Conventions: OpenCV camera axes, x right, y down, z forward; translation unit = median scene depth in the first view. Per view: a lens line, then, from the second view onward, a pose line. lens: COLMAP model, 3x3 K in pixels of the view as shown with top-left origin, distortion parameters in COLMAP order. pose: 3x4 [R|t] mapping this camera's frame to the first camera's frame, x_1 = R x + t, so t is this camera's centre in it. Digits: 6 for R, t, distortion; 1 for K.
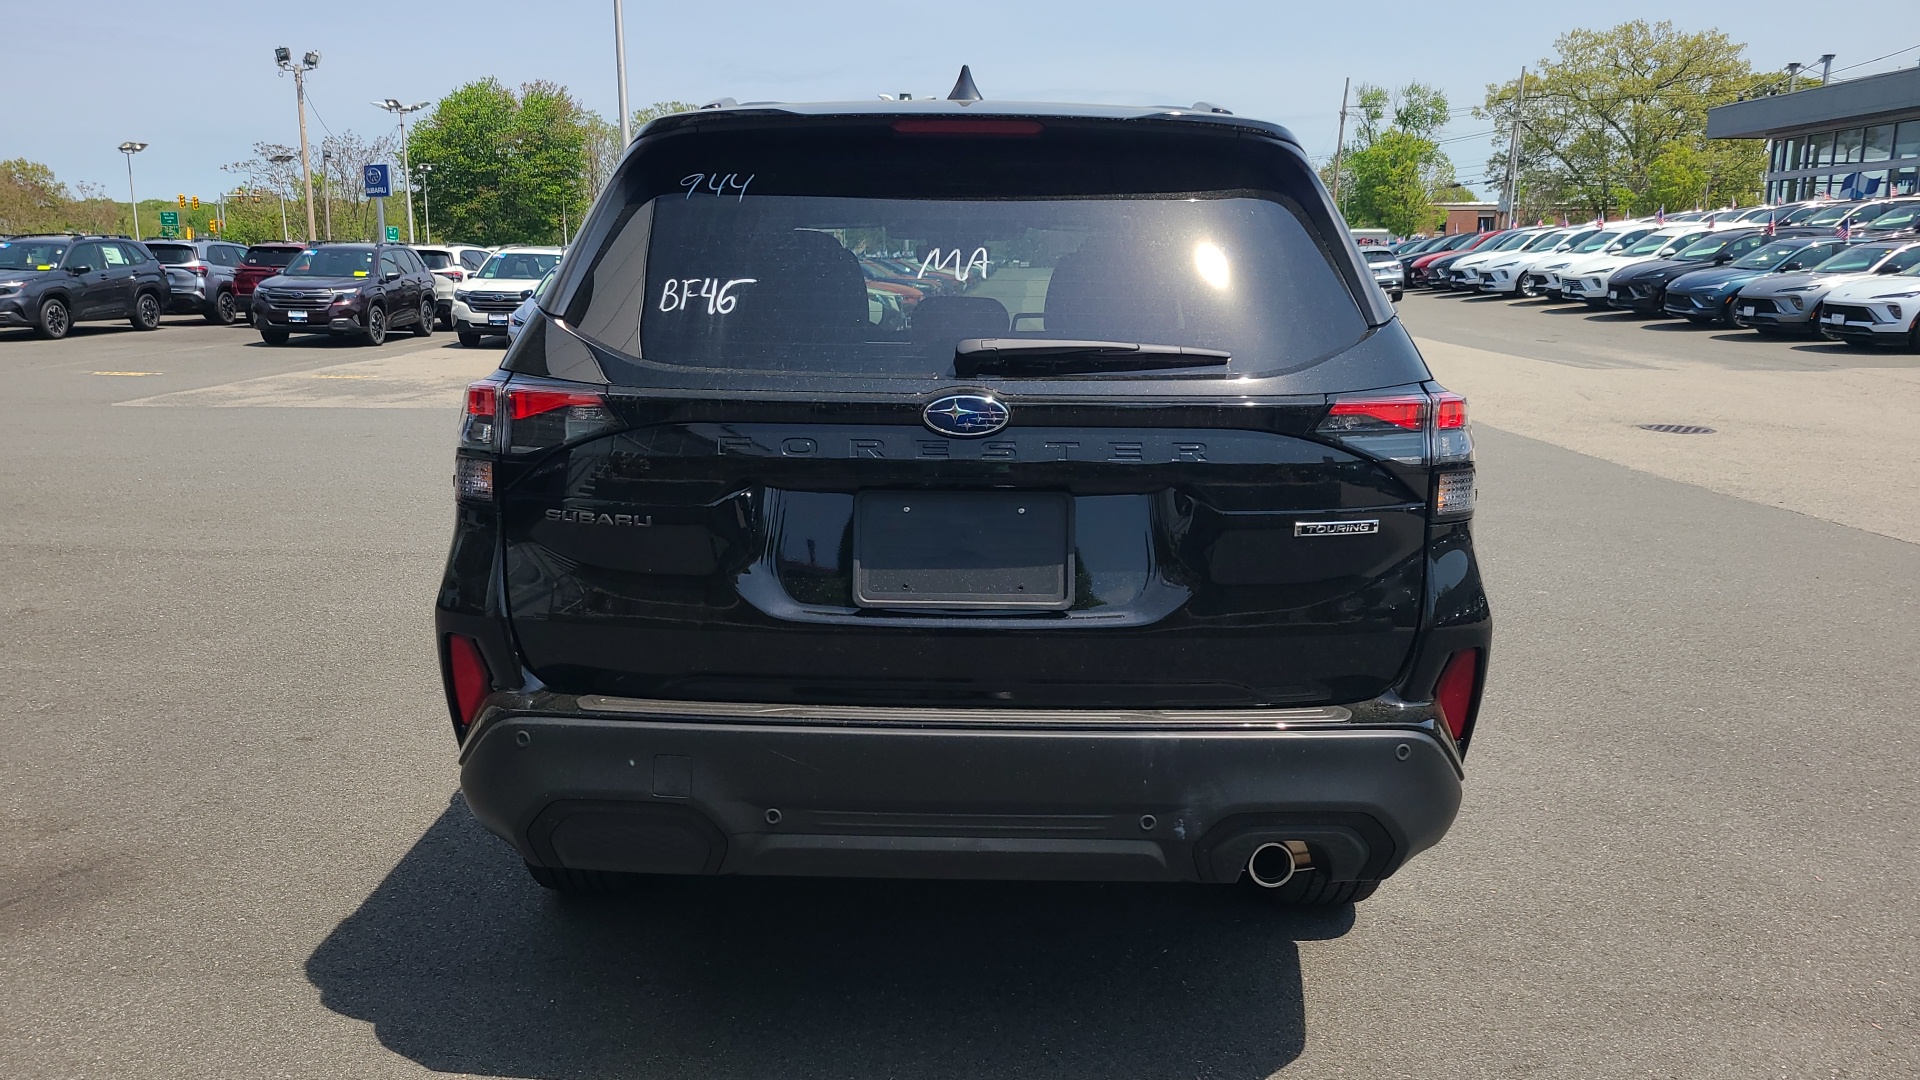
lens RADIAL K [[1495.6, 0, 955.9], [0, 1495.6, 545.8], [0, 0, 1]] dist [0.058166, -0.014416]
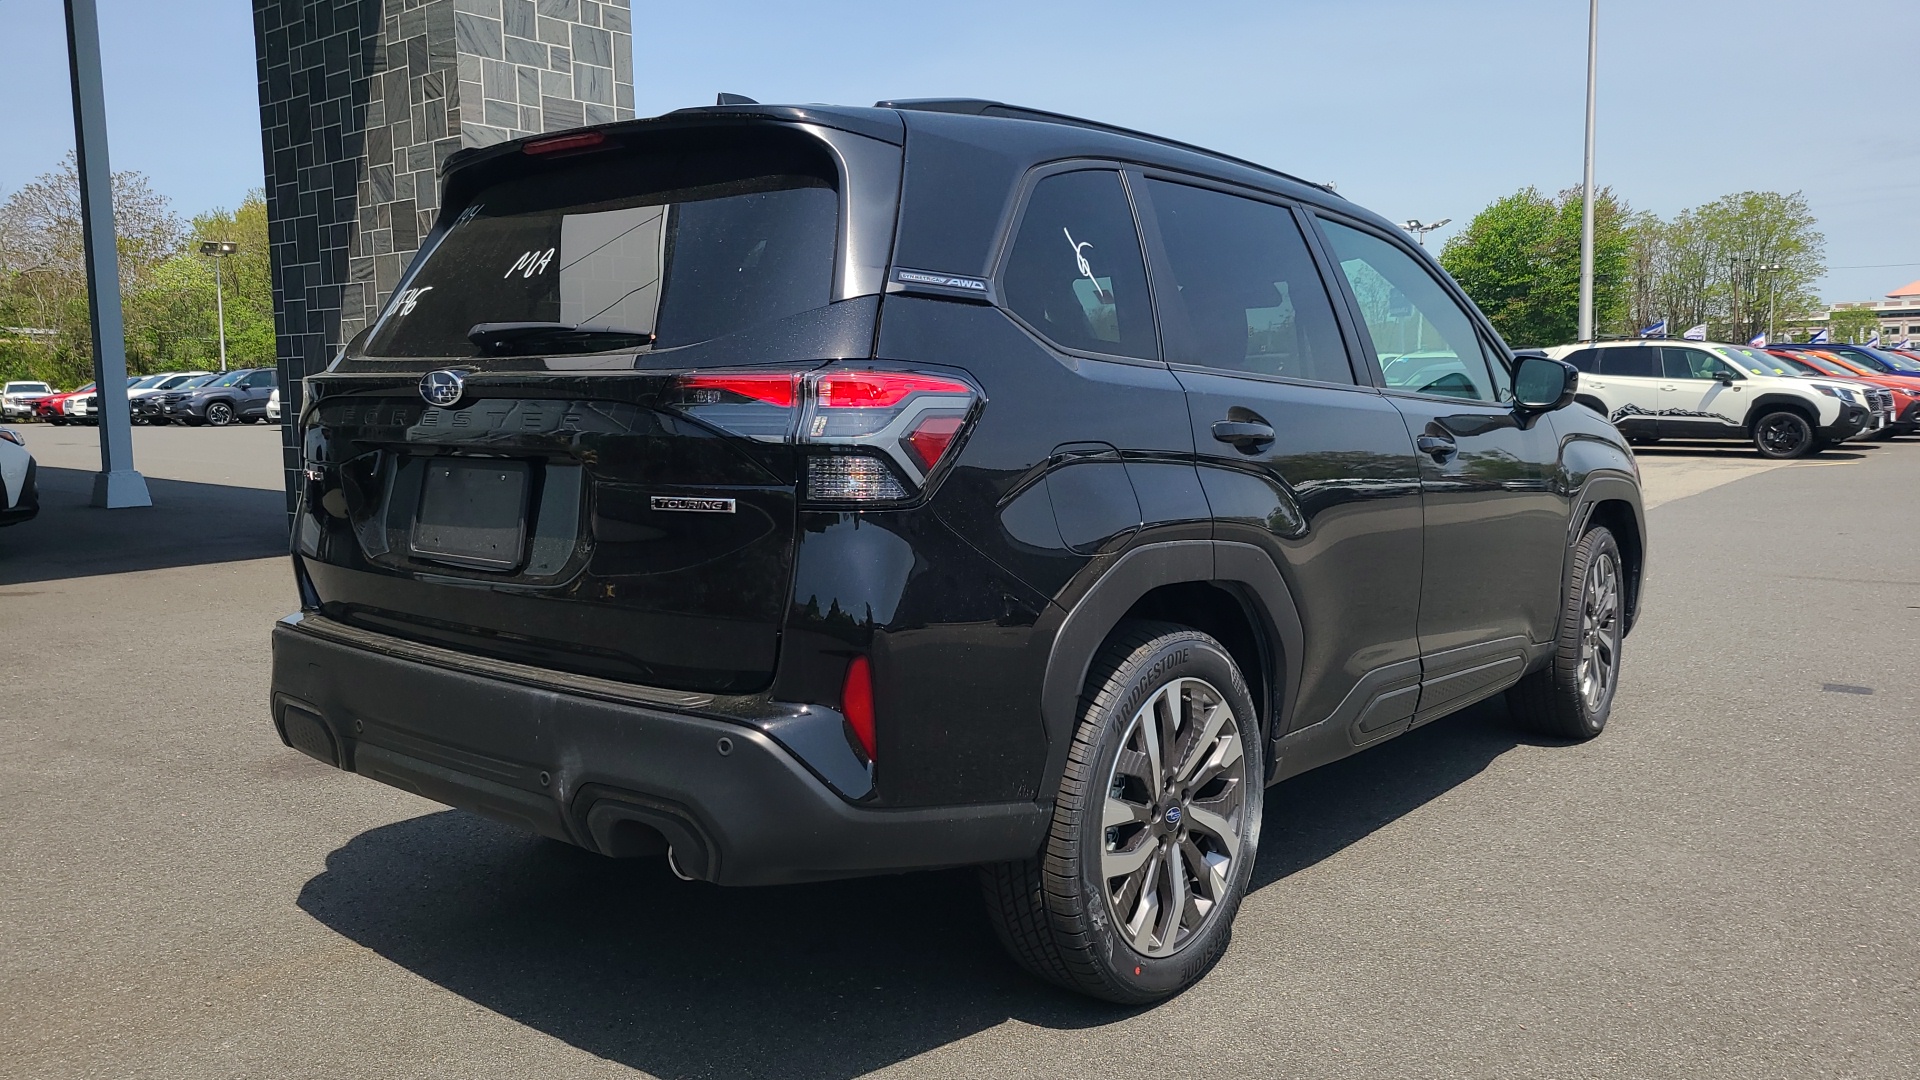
lens RADIAL K [[1495.6, 0, 940.9], [0, 1495.6, 546.3], [0, 0, 1]] dist [0.058166, -0.014416]
pose [[0.762096, 0.053580, -0.645244, 0.088735], [-0.103117, 0.993894, -0.039260, 0.003219], [0.639200, 0.096455, 0.762967, 0.032208]]
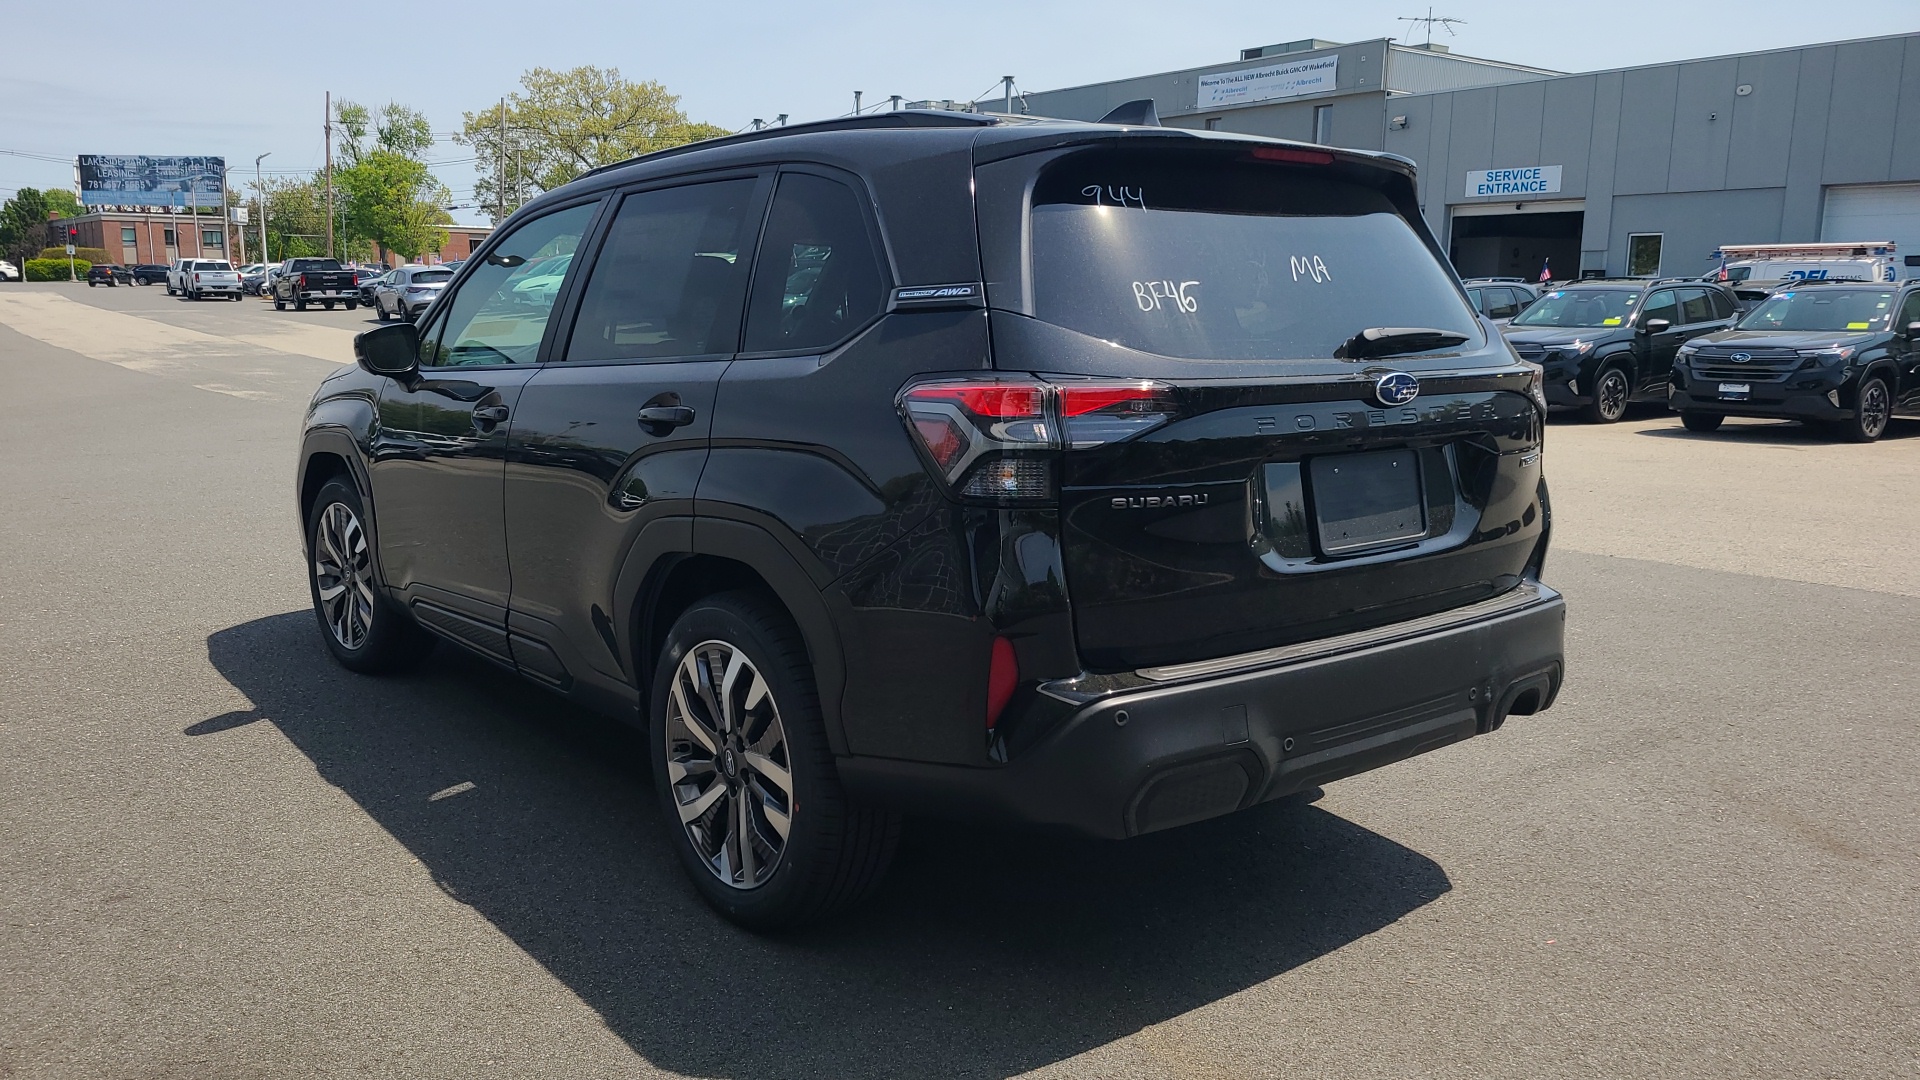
lens RADIAL K [[1495.6, 0, 922.3], [0, 1495.6, 551.8], [0, 0, 1]] dist [0.058166, -0.014416]
pose [[0.768957, -0.111594, 0.629485, -0.090632], [0.118506, 0.992464, 0.031180, -0.003150], [-0.628220, 0.050622, 0.776387, 0.023306]]
